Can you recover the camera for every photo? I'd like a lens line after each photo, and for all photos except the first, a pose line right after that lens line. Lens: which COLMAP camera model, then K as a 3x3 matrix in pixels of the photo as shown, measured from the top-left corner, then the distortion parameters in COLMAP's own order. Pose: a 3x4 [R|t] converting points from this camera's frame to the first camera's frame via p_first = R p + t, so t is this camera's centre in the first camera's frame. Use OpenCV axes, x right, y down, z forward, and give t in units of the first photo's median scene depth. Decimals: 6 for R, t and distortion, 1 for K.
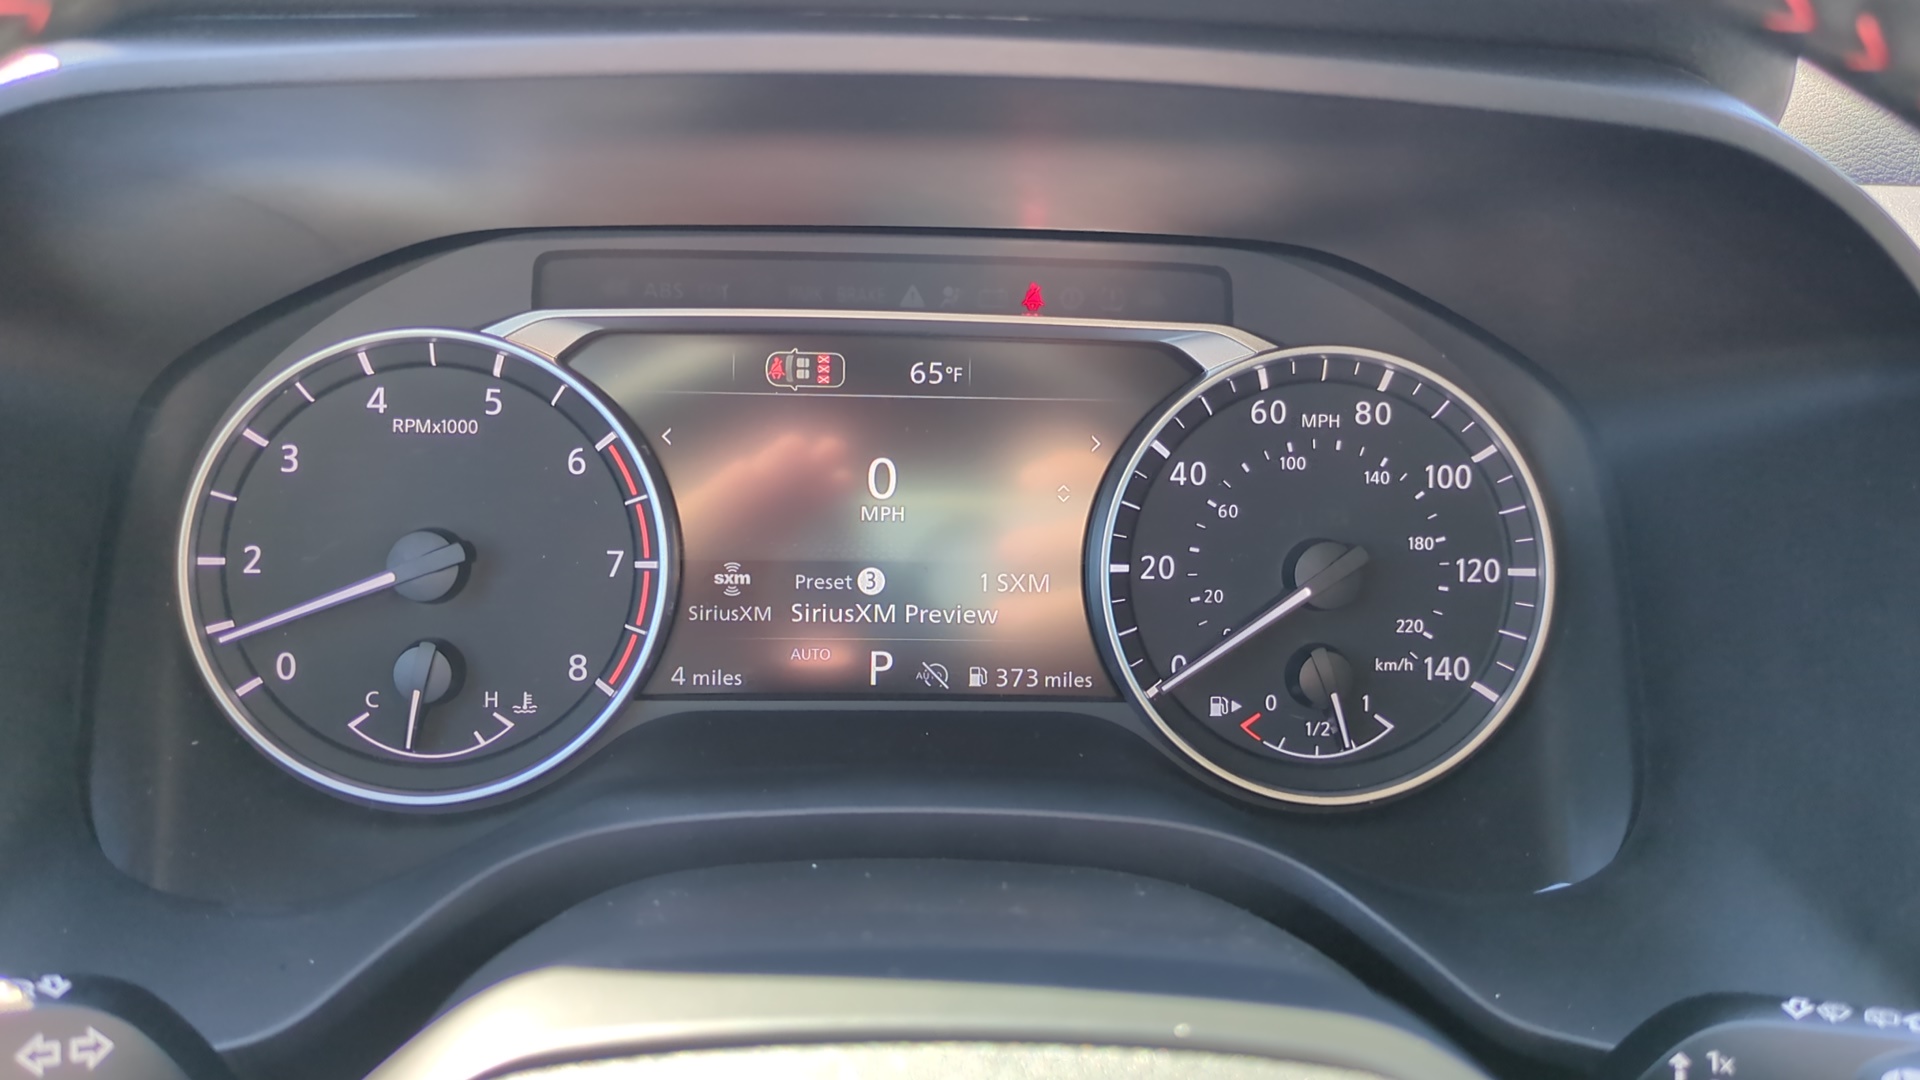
lens RADIAL K [[1621.3, 0, 967.3], [0, 1621.3, 534.4], [0, 0, 1]] dist [0.041144, -0.058884]
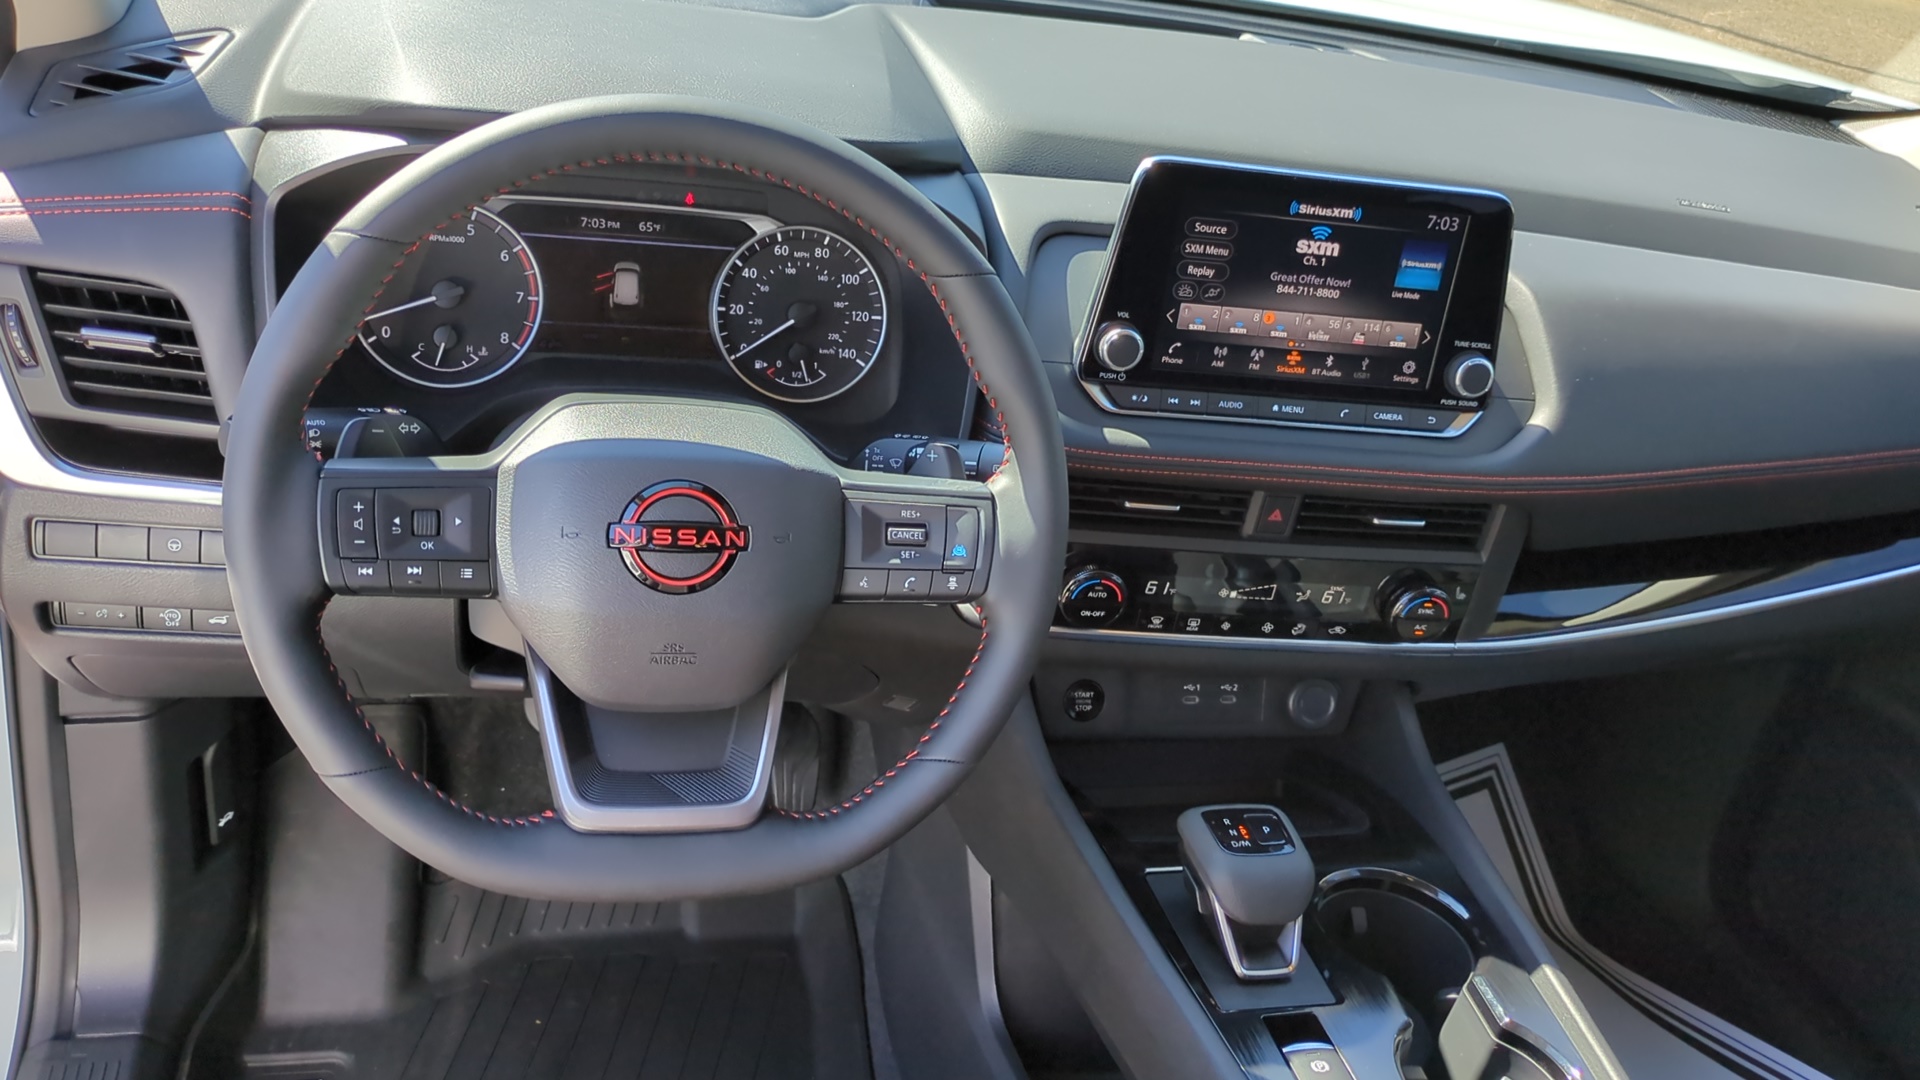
lens RADIAL K [[1621.3, 0, 956.2], [0, 1621.3, 526.6], [0, 0, 1]] dist [0.041144, -0.058884]
pose [[0.977881, 0.017670, 0.208416, -0.072030], [-0.047191, 0.989371, 0.137540, -0.009094], [-0.203771, -0.144333, 0.968321, -1.612019]]
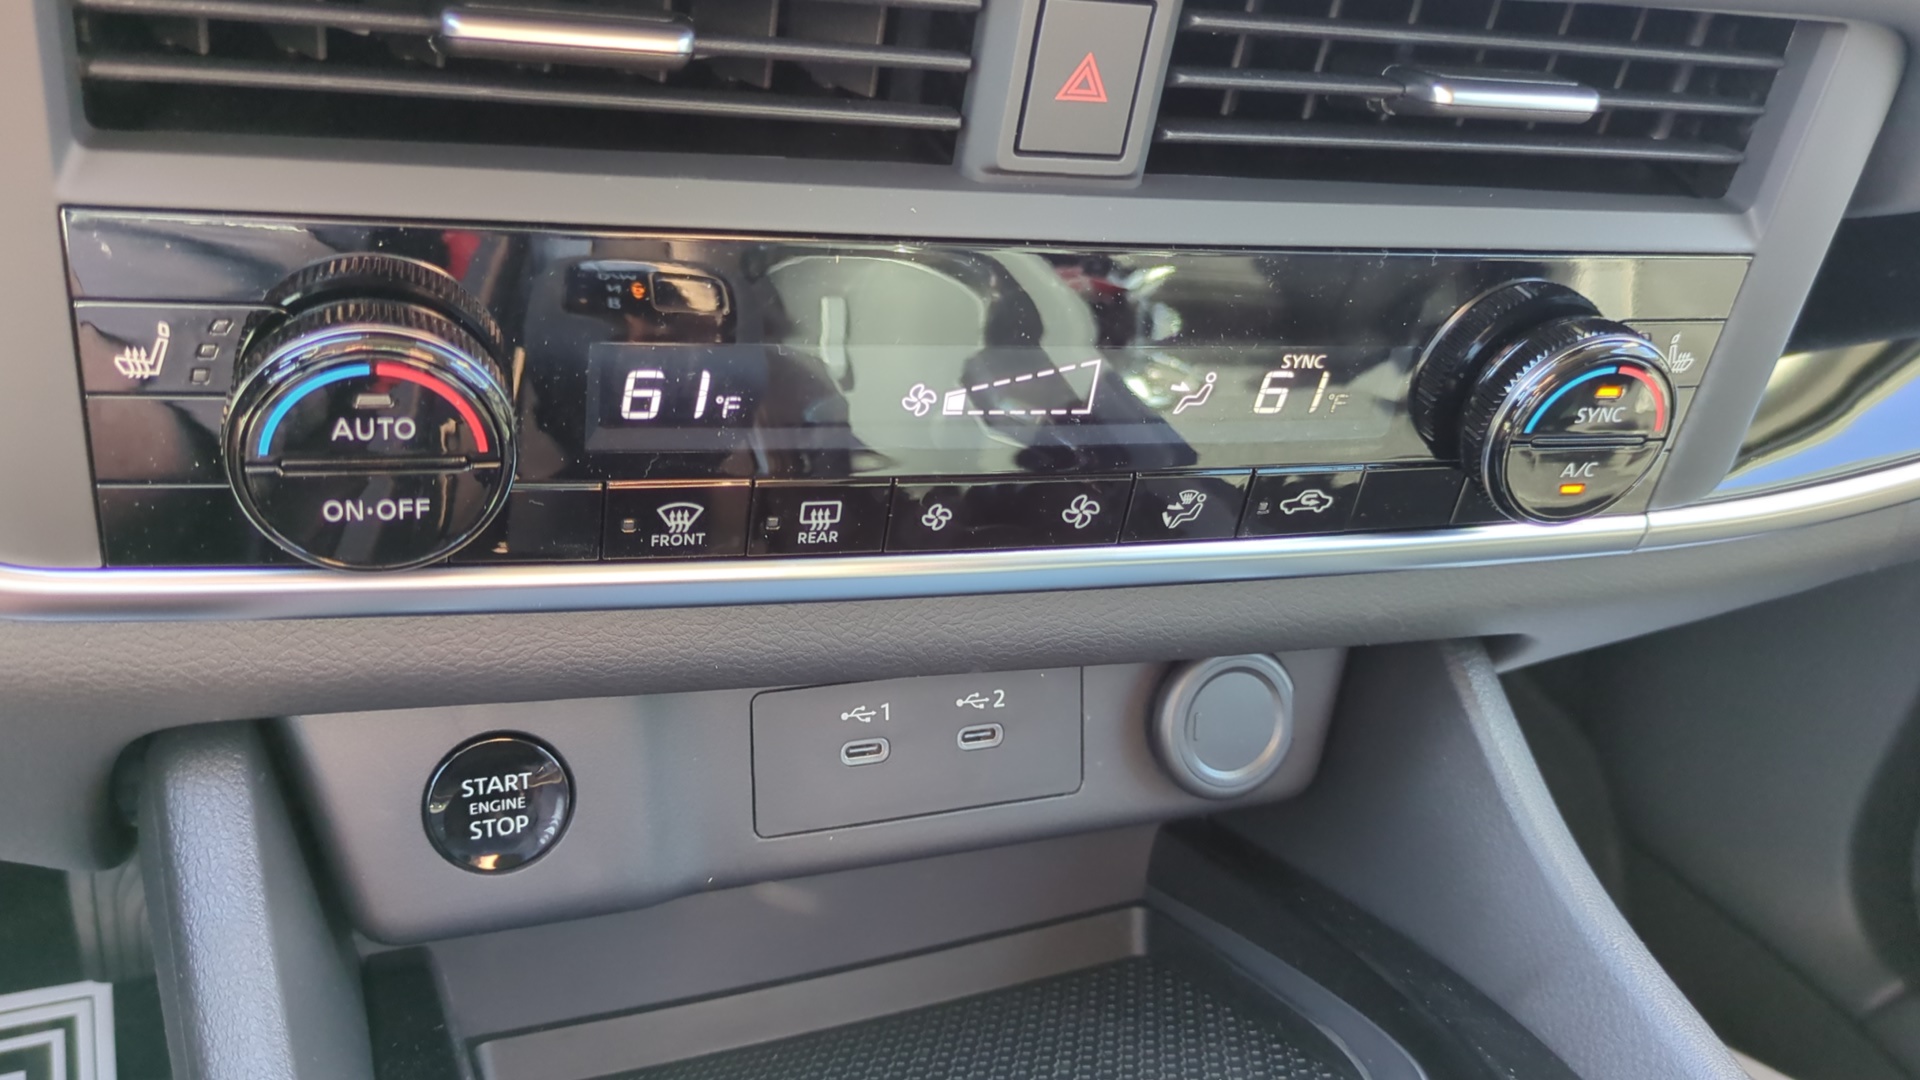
lens RADIAL K [[1621.3, 0, 971.5], [0, 1621.3, 547.3], [0, 0, 1]] dist [0.041144, -0.058884]
pose [[0.943073, -0.074317, 0.324177, 0.675851], [0.006625, 0.978719, 0.205096, 0.350685], [-0.332521, -0.191273, 0.923496, 0.119726]]
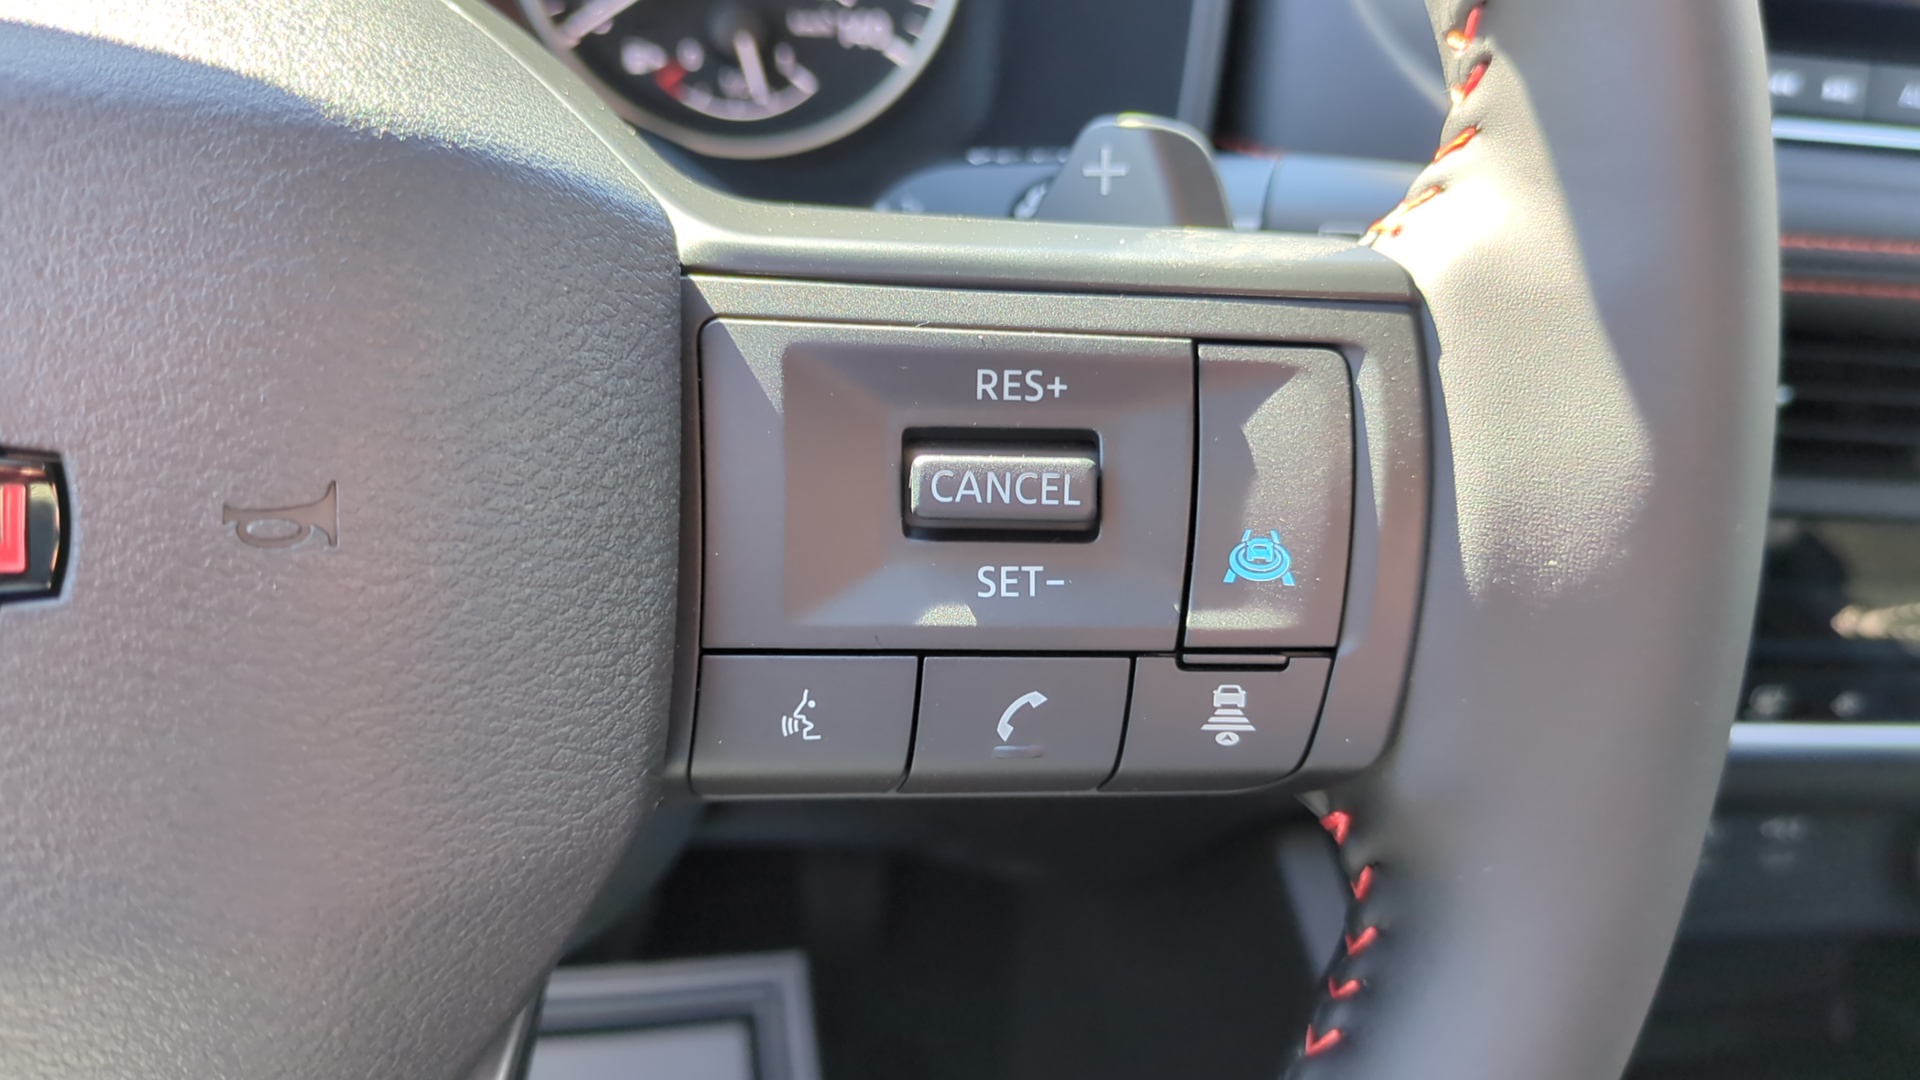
lens RADIAL K [[1621.3, 0, 971.1], [0, 1621.3, 533.0], [0, 0, 1]] dist [0.041144, -0.058884]
pose [[0.989870, -0.005118, 0.141885, 0.216158], [-0.020138, 0.984184, 0.175999, 0.216203], [-0.140542, -0.177074, 0.974111, -0.078137]]
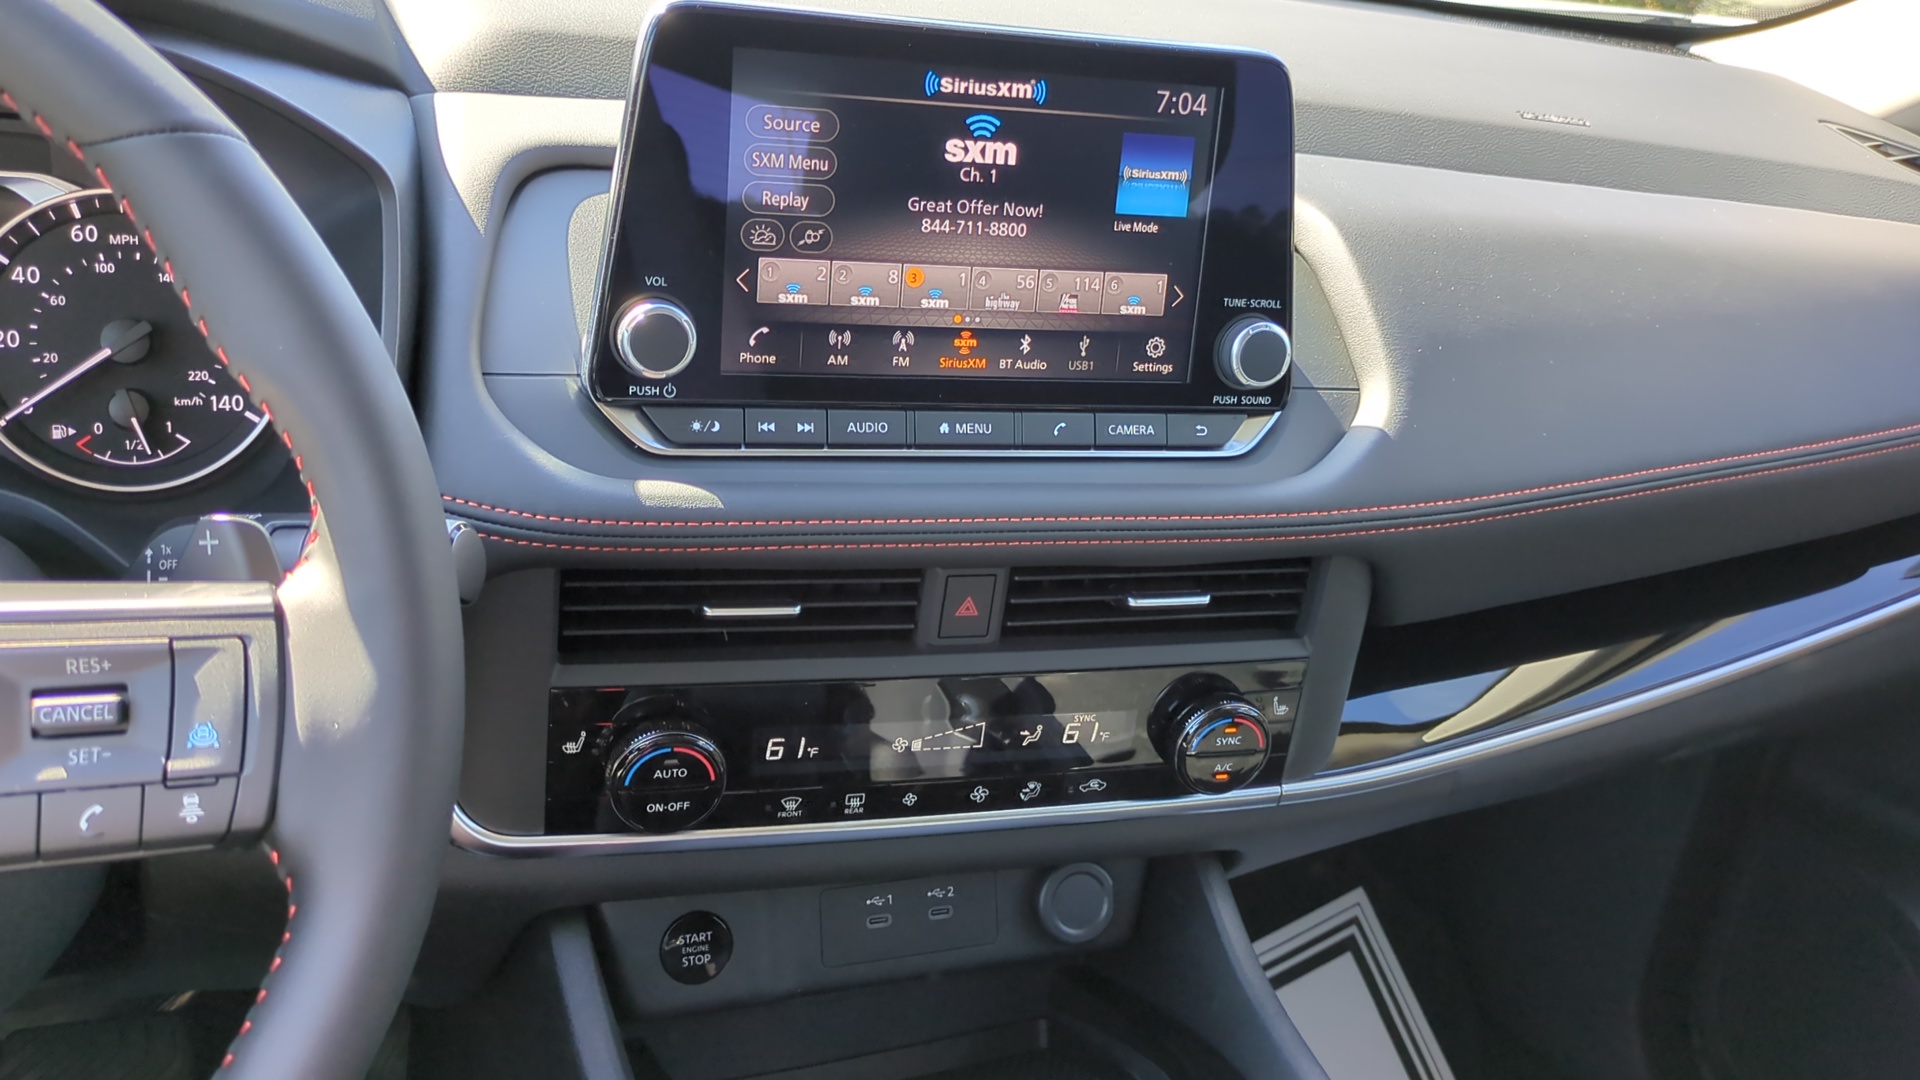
lens RADIAL K [[1621.3, 0, 959.8], [0, 1621.3, 522.4], [0, 0, 1]] dist [0.041144, -0.058884]
pose [[0.948952, -0.049216, 0.311556, 0.470770], [0.035041, 0.998087, 0.050939, 0.142167], [-0.313467, -0.037422, 0.948862, -0.688207]]
